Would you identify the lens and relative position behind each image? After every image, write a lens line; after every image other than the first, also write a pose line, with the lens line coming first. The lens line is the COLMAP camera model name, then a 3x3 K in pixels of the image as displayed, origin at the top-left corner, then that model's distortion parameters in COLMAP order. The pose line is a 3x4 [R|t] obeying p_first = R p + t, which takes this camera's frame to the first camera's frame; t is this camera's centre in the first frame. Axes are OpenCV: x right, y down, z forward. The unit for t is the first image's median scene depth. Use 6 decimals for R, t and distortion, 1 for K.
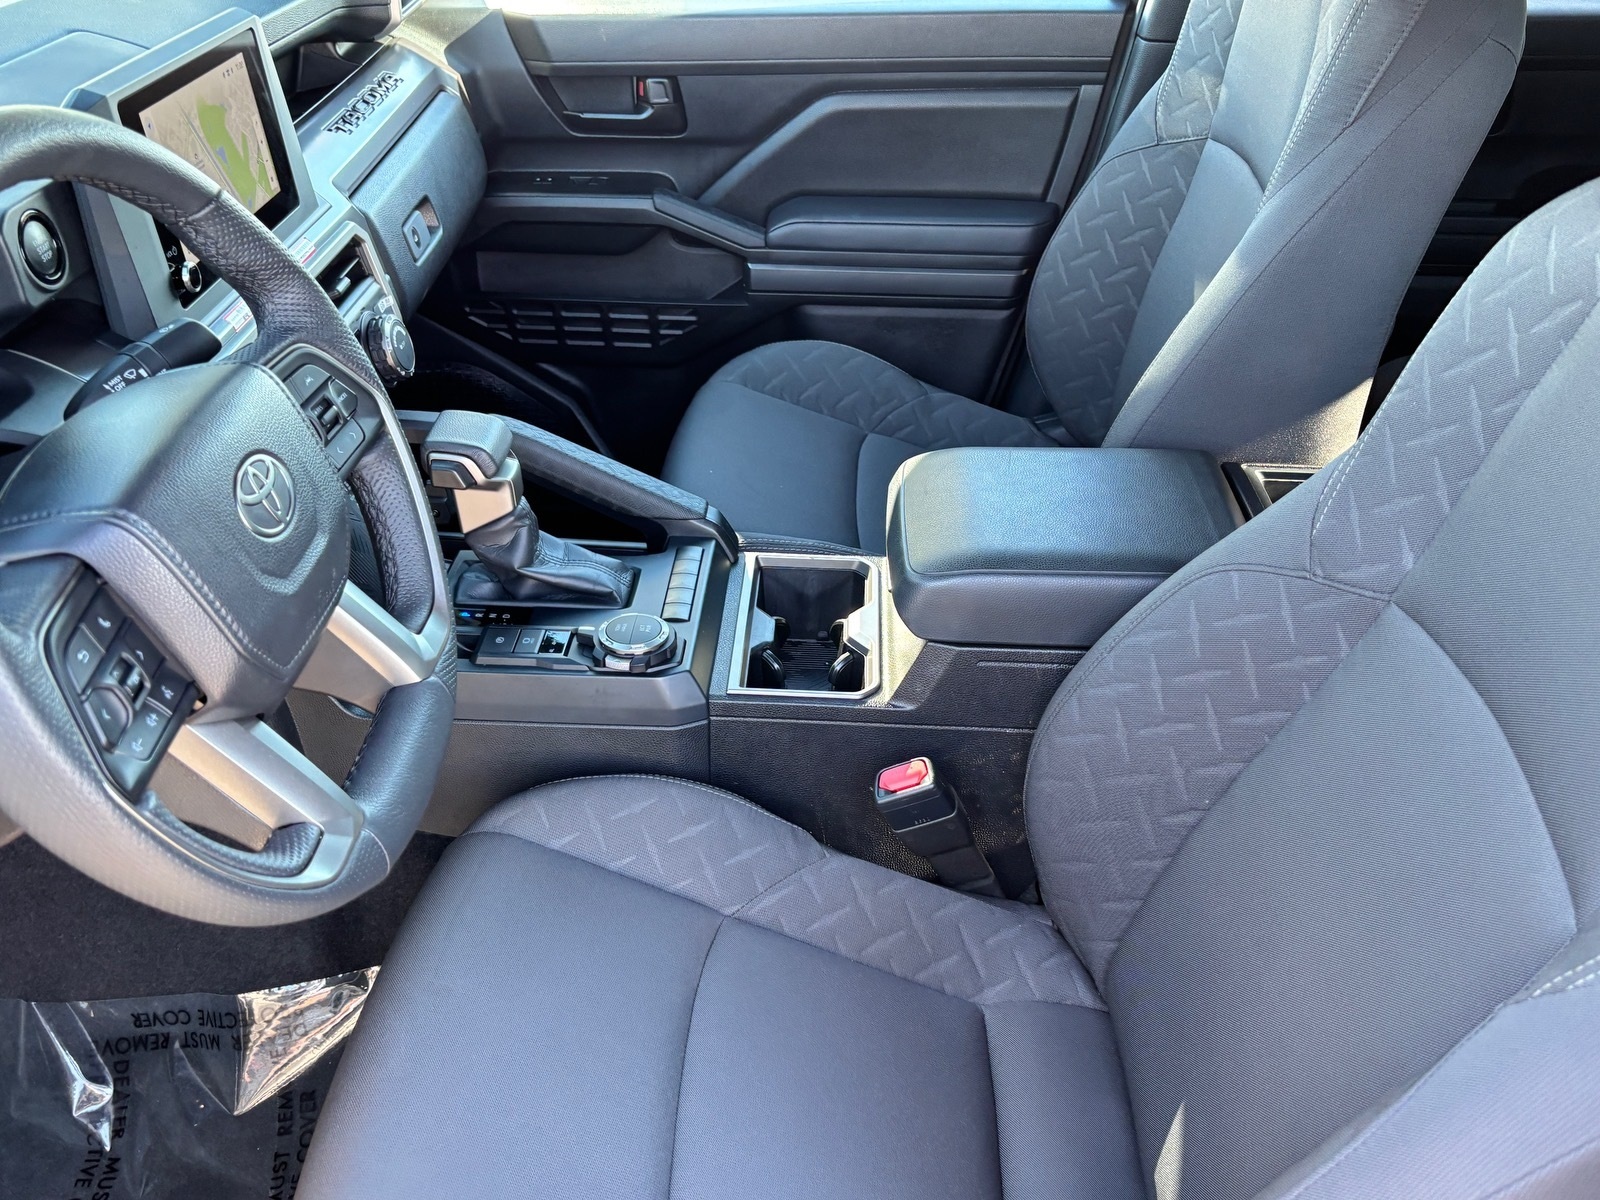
lens RADIAL K [[1466.8, 0, 800.0], [0, 1466.8, 600.0], [0, 0, 1]] dist [0.167905, -0.407530]
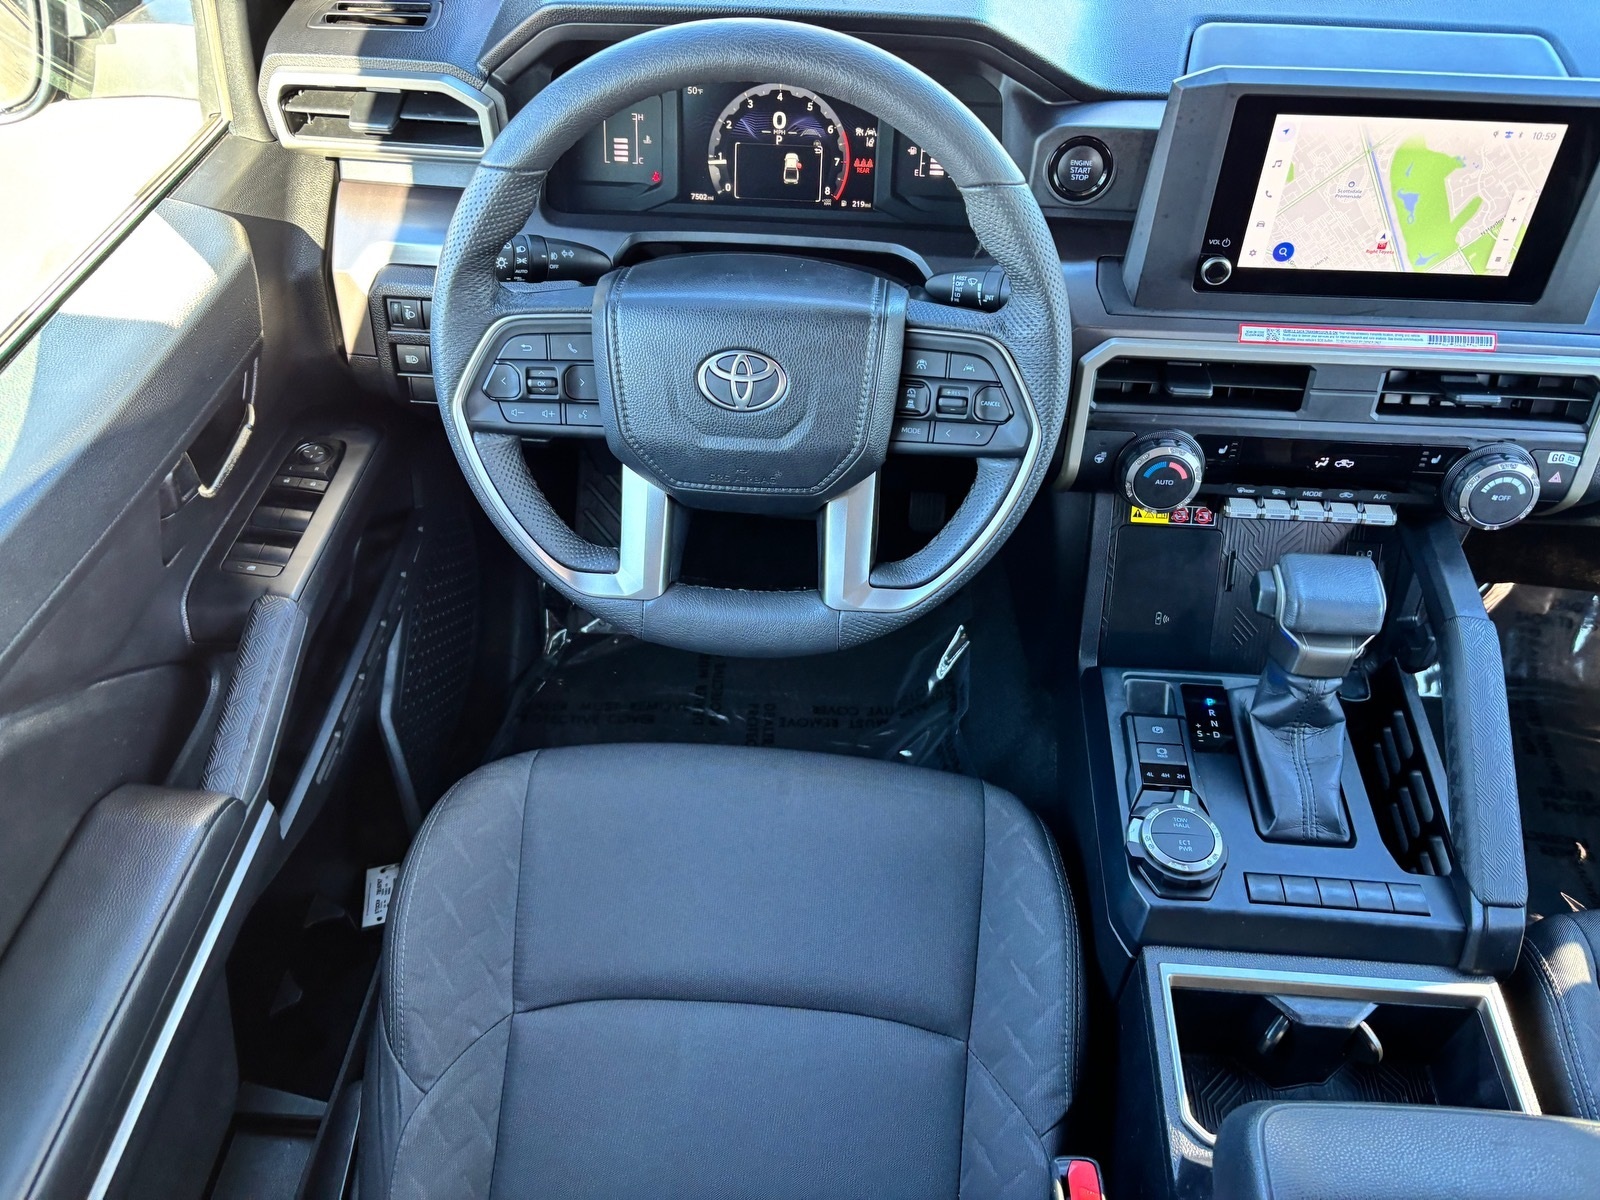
lens RADIAL K [[1231.7, 0, 790.2], [0, 1231.7, 601.8], [0, 0, 1]] dist [0.037414, -0.050083]
pose [[-0.026599, 0.706017, -0.707695, 0.300032], [-0.532810, 0.588992, 0.607621, -0.362398], [0.845817, 0.393229, 0.360506, 0.432399]]
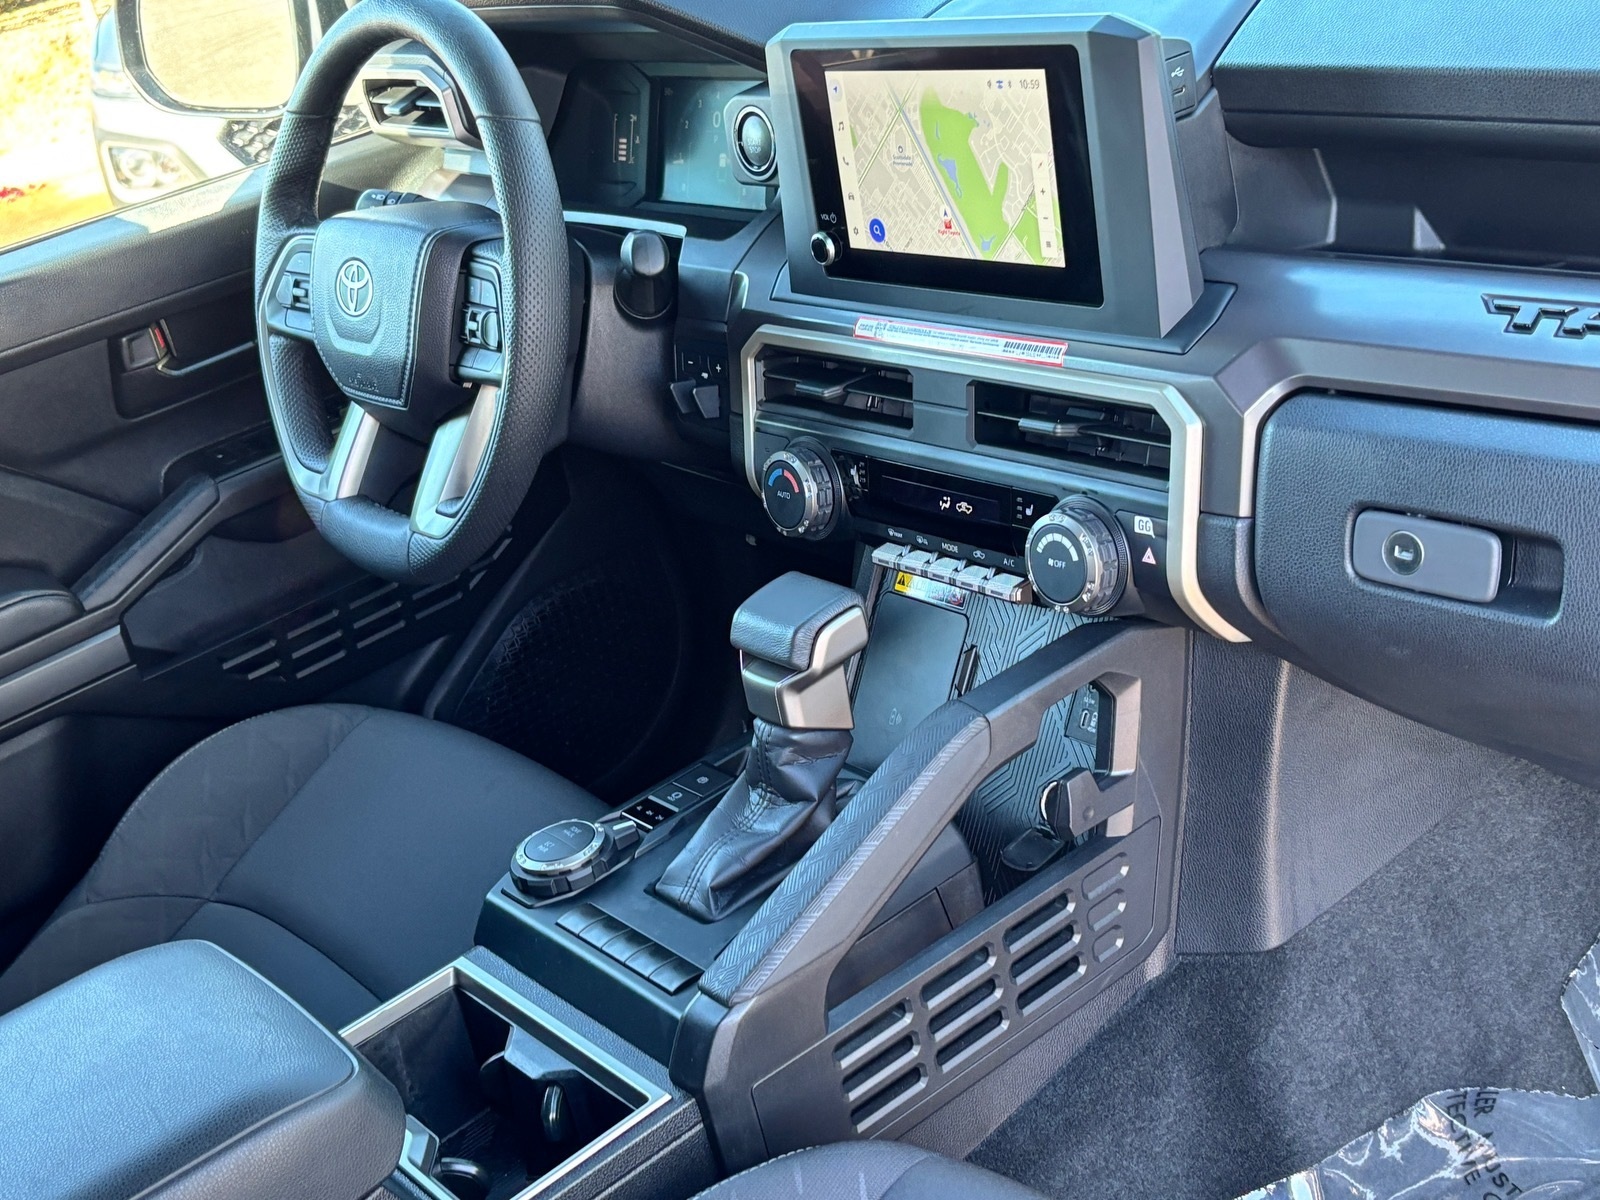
lens RADIAL K [[2087.1, 0, 800.0], [0, 2087.1, 600.0], [0, 0, 1]] dist [0.273515, -0.912315]
pose [[-0.732705, 0.418211, -0.536882, 0.305958], [-0.156000, 0.664680, 0.730661, -0.818221], [0.662425, 0.619112, -0.421773, 1.352268]]
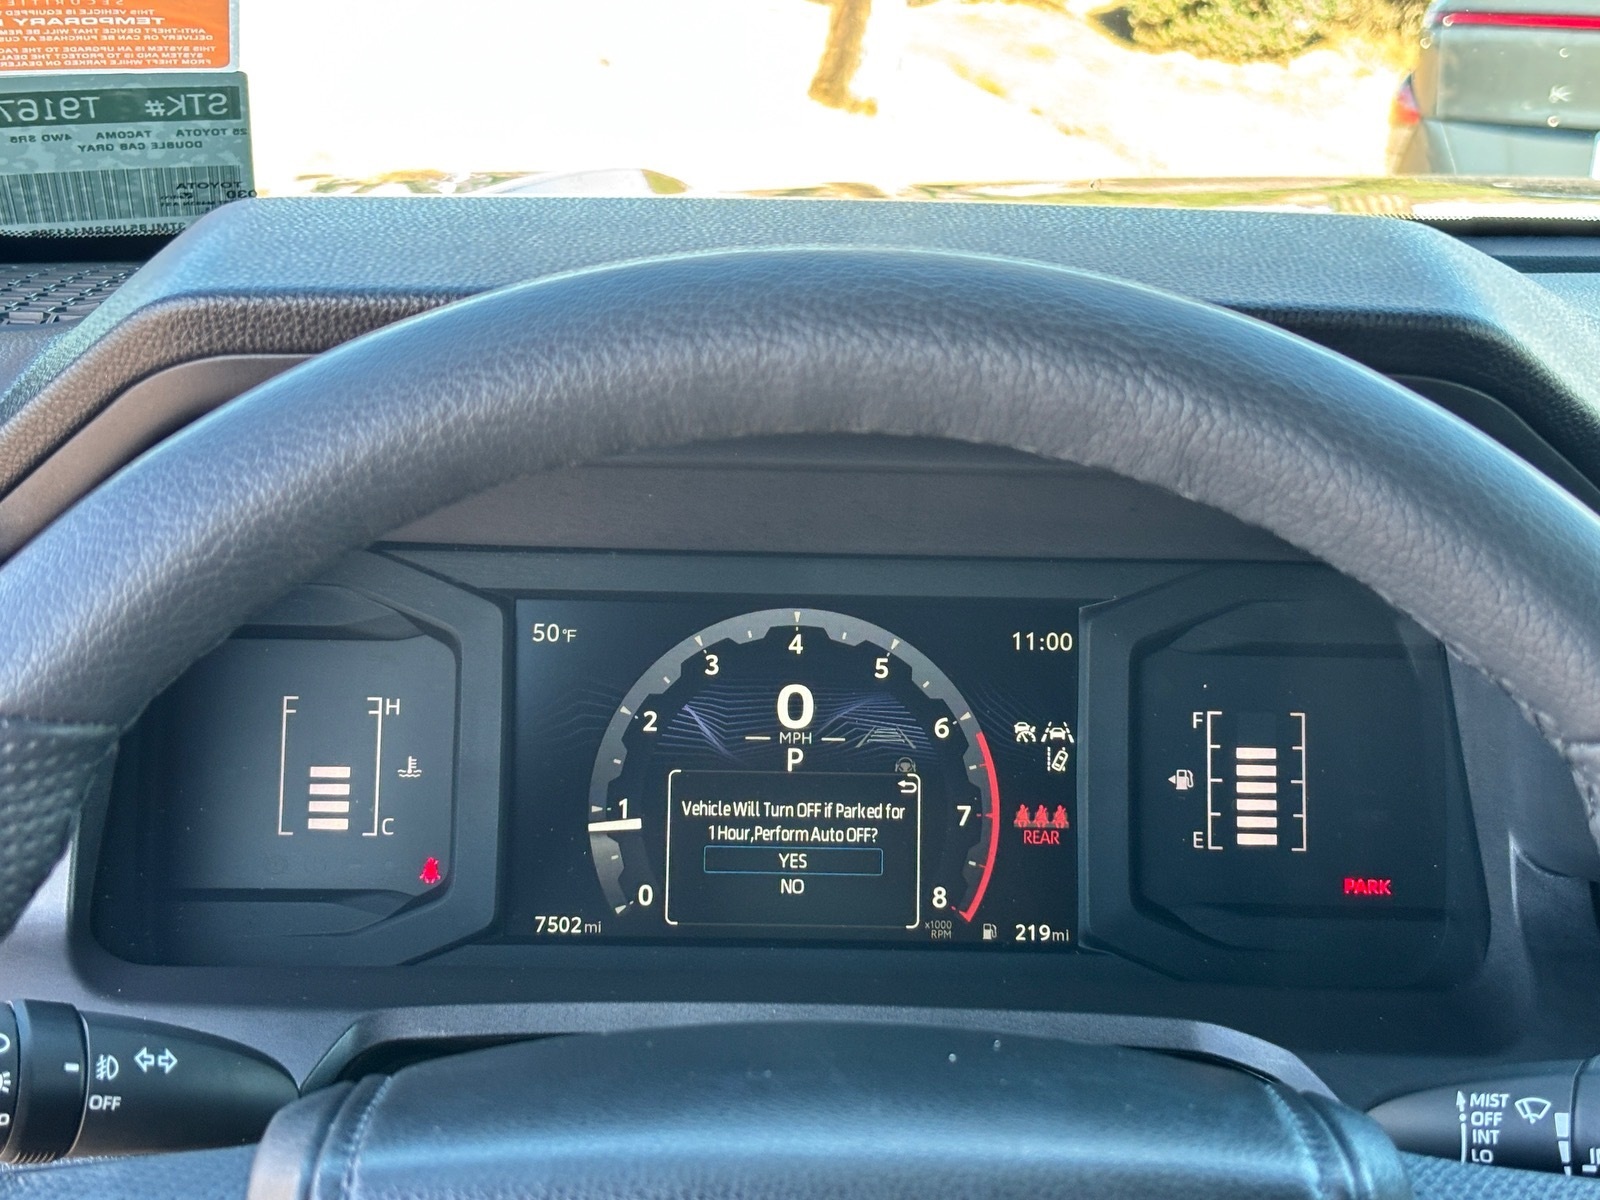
lens RADIAL K [[2591.8, 0, 794.7], [0, 2591.8, 594.6], [0, 0, 1]] dist [0.254180, -0.899221]
pose [[0.059938, 0.262685, -0.963018, 0.076649], [-0.542611, 0.818341, 0.189449, -0.190519], [0.837843, 0.511189, 0.191586, 0.466325]]
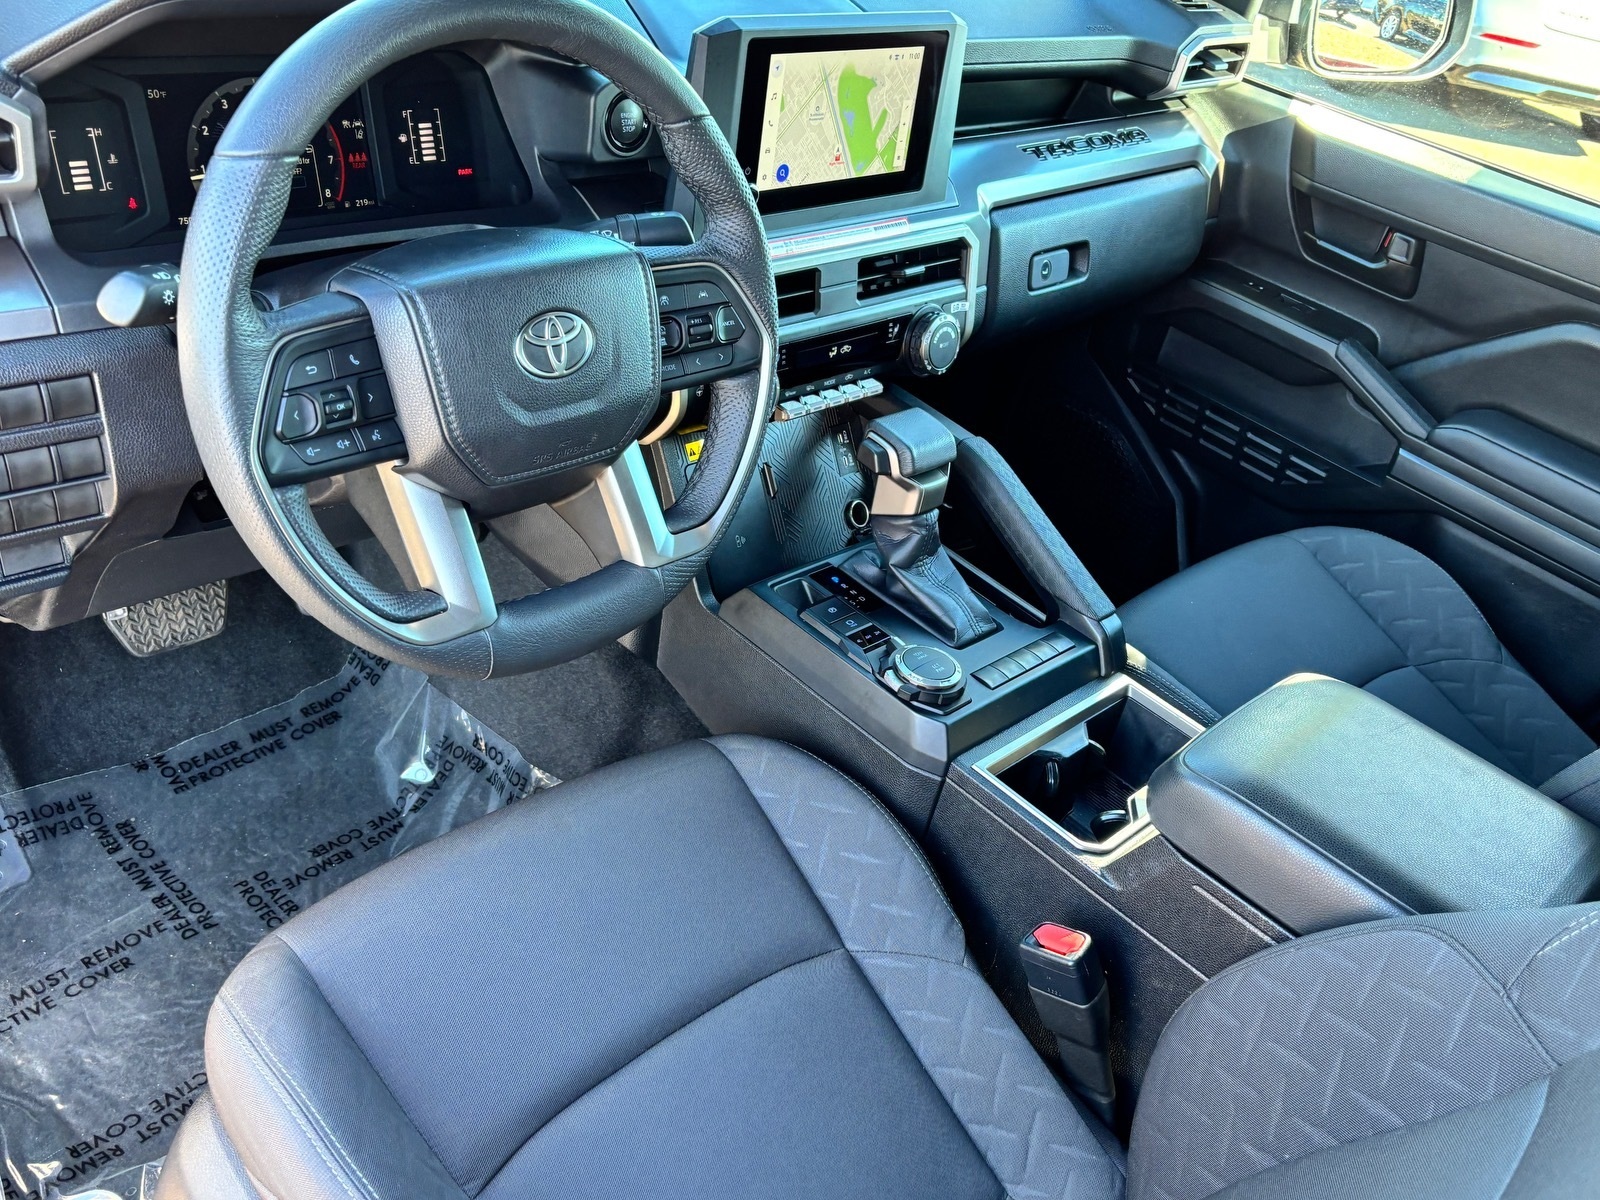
lens RADIAL K [[1464.8, 0, 802.0], [0, 1464.8, 608.8], [0, 0, 1]] dist [0.034418, -0.011910]
pose [[0.730452, 0.490737, -0.474992, 0.262929], [-0.509304, 0.854770, 0.099886, -0.063213], [0.455027, 0.168953, 0.874303, 0.059605]]
